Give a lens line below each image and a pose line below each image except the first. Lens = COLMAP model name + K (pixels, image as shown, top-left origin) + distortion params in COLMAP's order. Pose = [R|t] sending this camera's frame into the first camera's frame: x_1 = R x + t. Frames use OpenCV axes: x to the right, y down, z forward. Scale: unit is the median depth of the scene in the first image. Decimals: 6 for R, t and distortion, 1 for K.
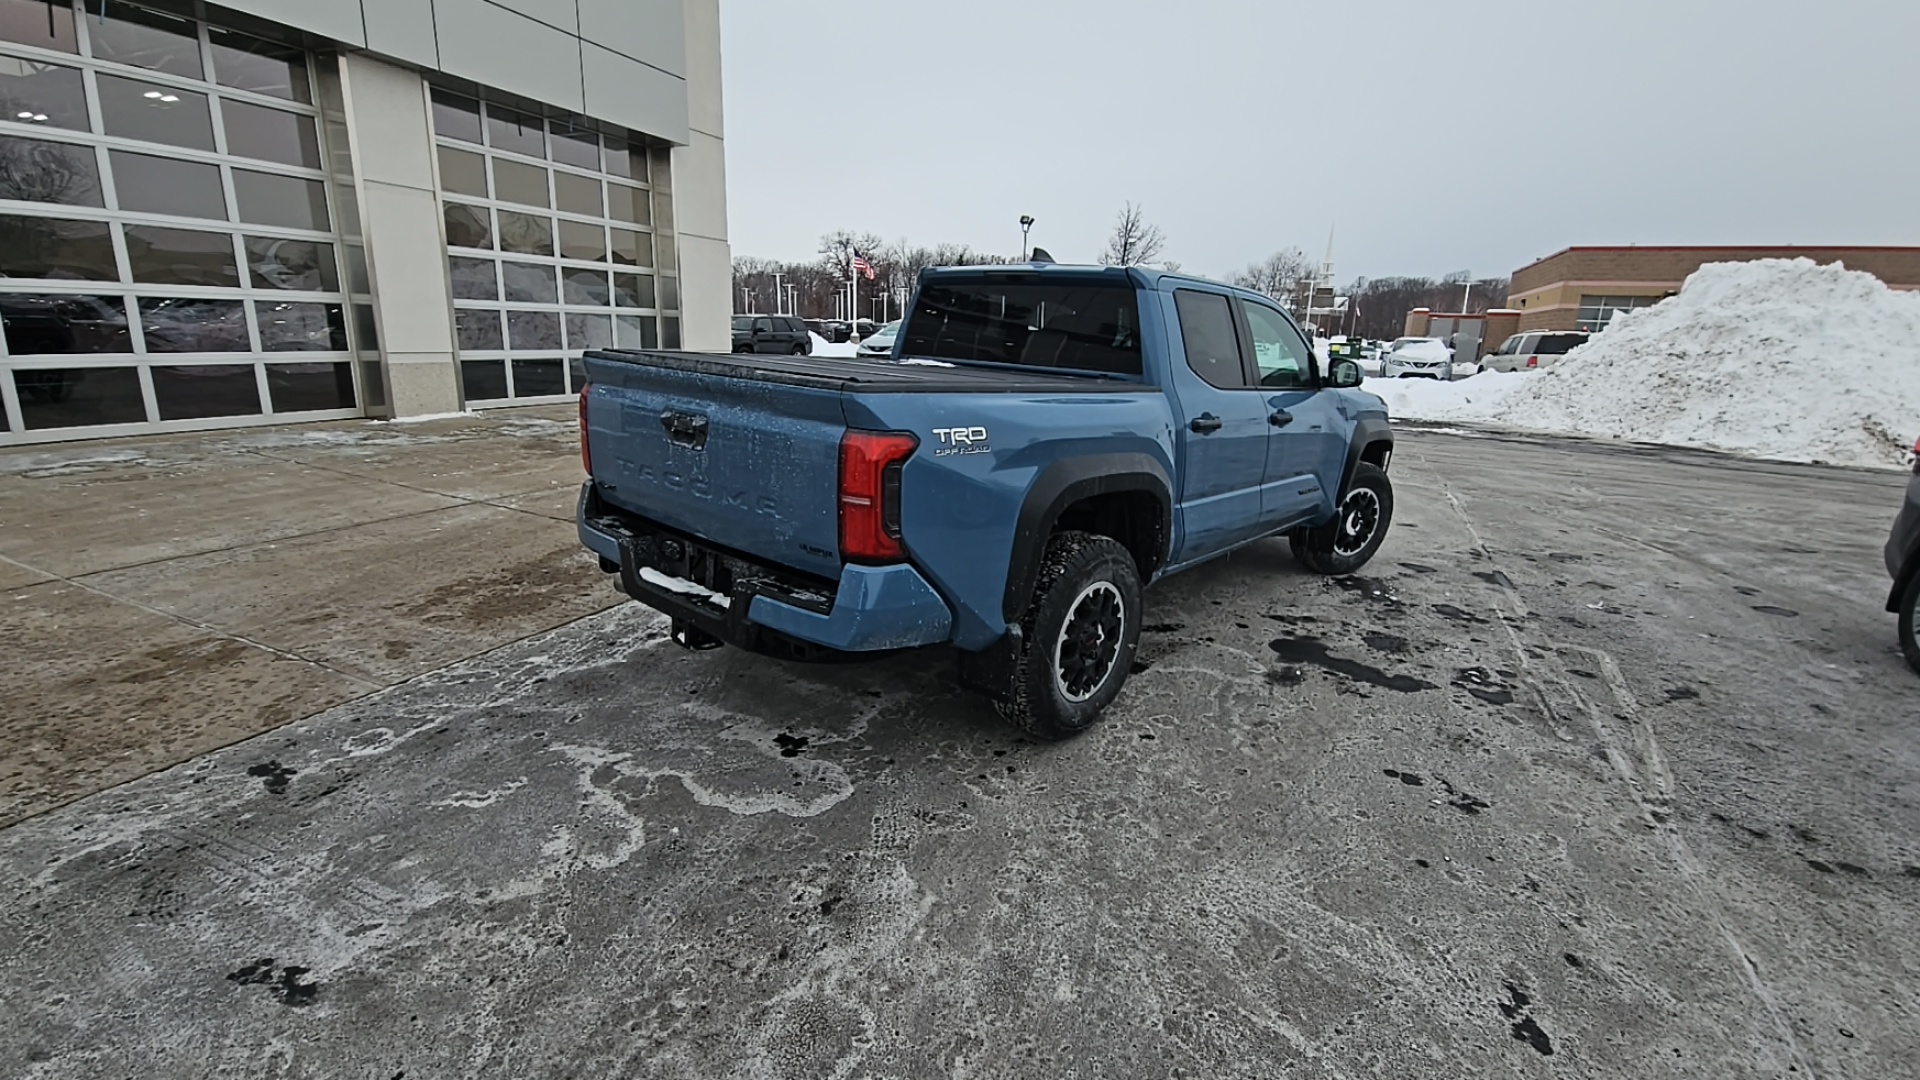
lens RADIAL K [[849.0, 0, 976.0], [0, 849.0, 556.3], [0, 0, 1]] dist [0.010641, -0.007476]
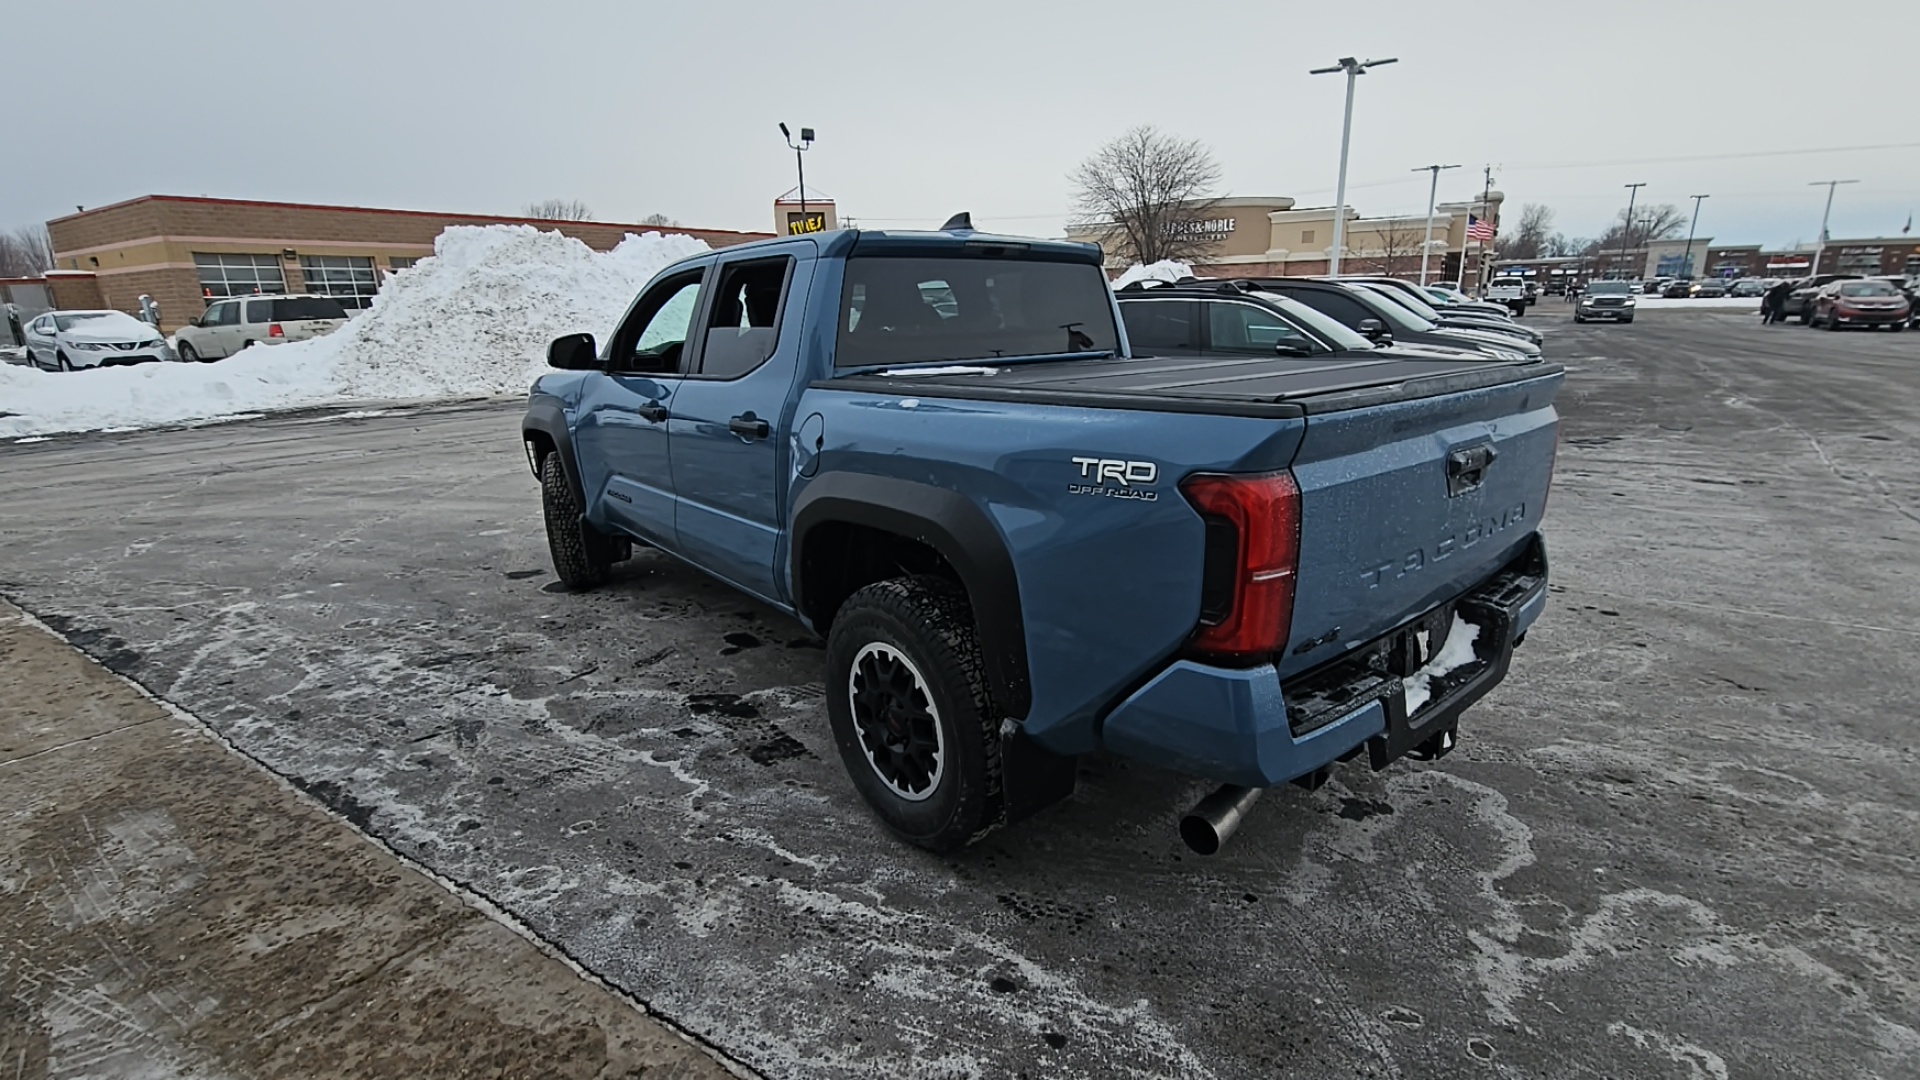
lens RADIAL K [[849.0, 0, 980.7], [0, 849.0, 558.5], [0, 0, 1]] dist [0.010641, -0.007476]
pose [[0.156820, -0.327375, 0.931790, -0.766375], [0.281996, 0.919030, 0.275432, -0.273612], [-0.946512, 0.219568, 0.236441, 0.851995]]
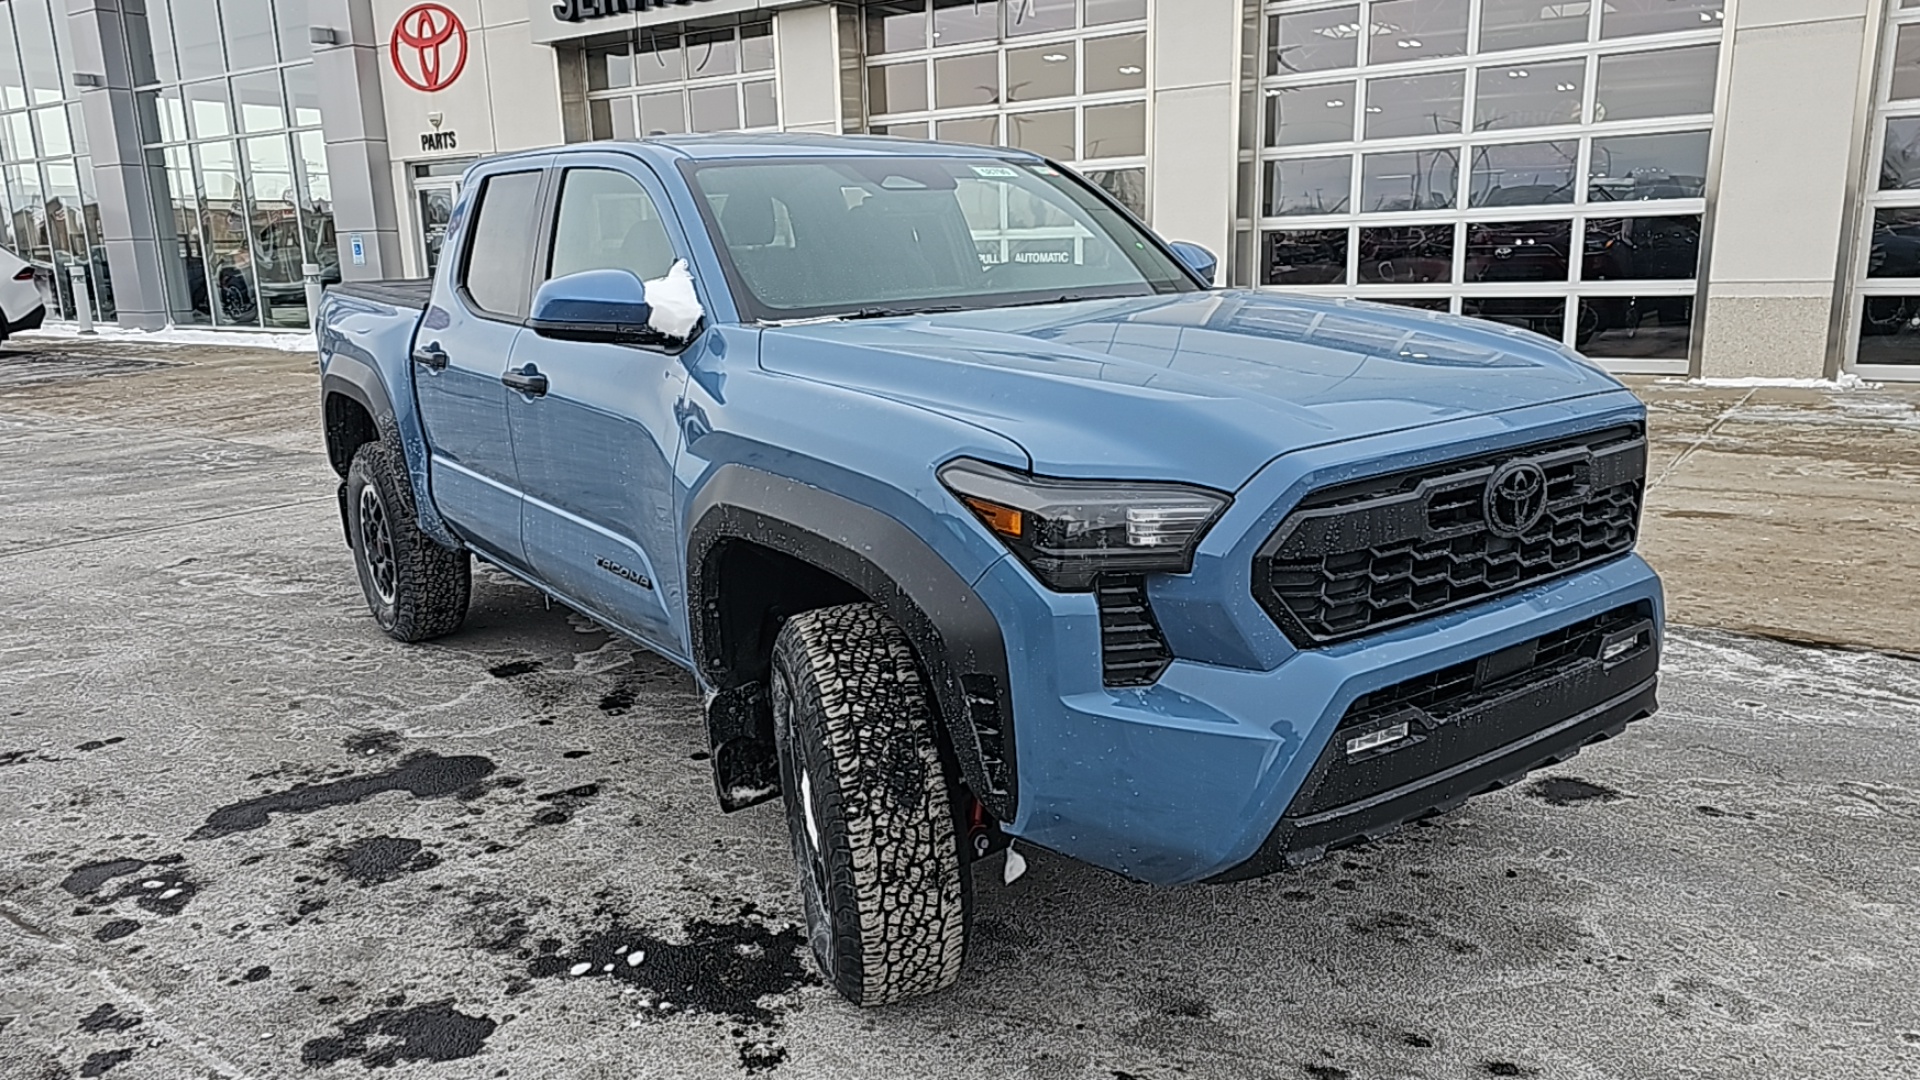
lens RADIAL K [[1362.2, 0, 951.9], [0, 1362.2, 524.7], [0, 0, 1]] dist [0.075873, -0.053600]
pose [[-0.236006, 0.166898, -0.957312, 1.245232], [-0.234483, 0.946250, 0.222776, -0.362749], [0.943037, 0.277050, -0.184186, 1.553194]]
